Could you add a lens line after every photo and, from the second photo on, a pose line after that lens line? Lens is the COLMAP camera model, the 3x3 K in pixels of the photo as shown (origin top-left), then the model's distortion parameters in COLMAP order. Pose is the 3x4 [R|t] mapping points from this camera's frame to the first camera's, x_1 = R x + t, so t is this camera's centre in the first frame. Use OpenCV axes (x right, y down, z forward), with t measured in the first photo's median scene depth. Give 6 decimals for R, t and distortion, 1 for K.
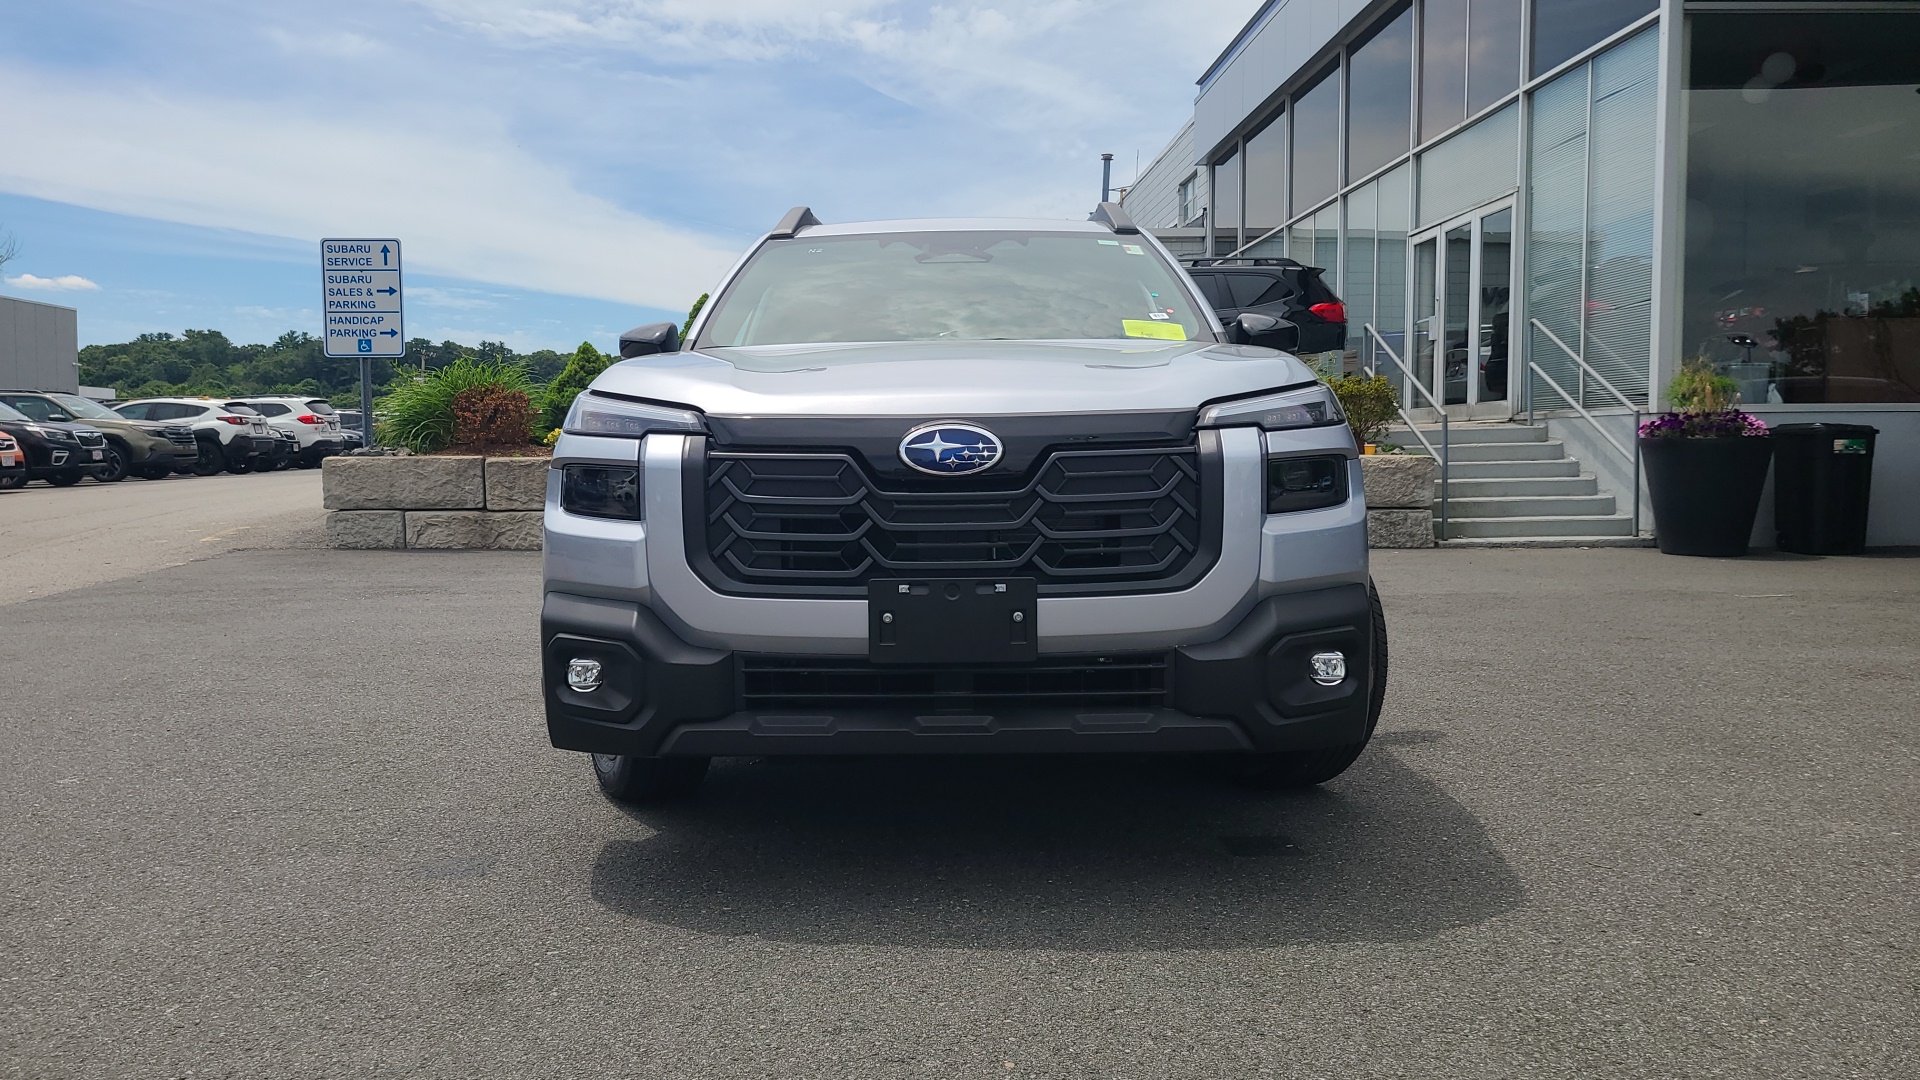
lens RADIAL K [[1433.9, 0, 947.8], [0, 1433.9, 541.3], [0, 0, 1]] dist [0.044076, -0.020567]
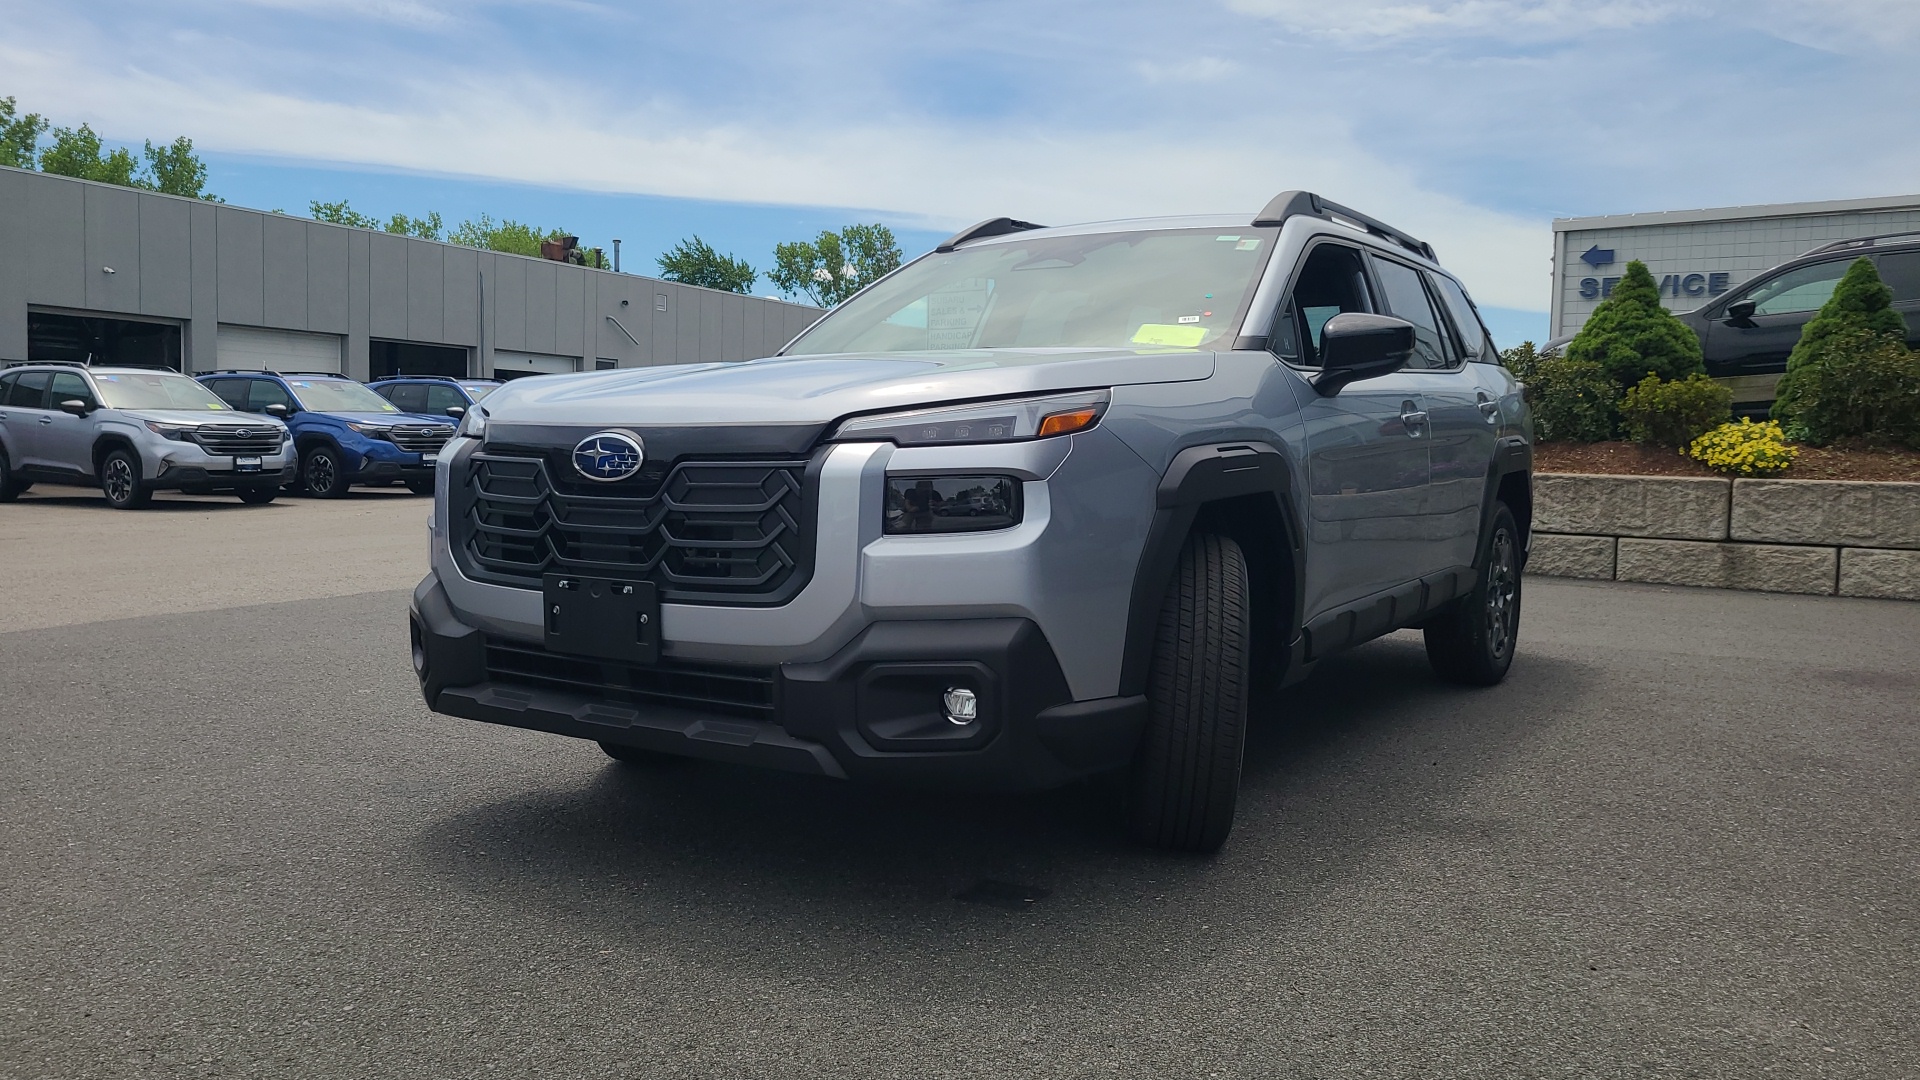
lens RADIAL K [[1433.9, 0, 916.7], [0, 1433.9, 564.4], [0, 0, 1]] dist [0.044076, -0.020567]
pose [[0.844332, 0.064818, -0.531885, 0.764023], [-0.058118, 0.997878, 0.029348, -0.028713], [0.532658, 0.006133, 0.846308, 0.220245]]
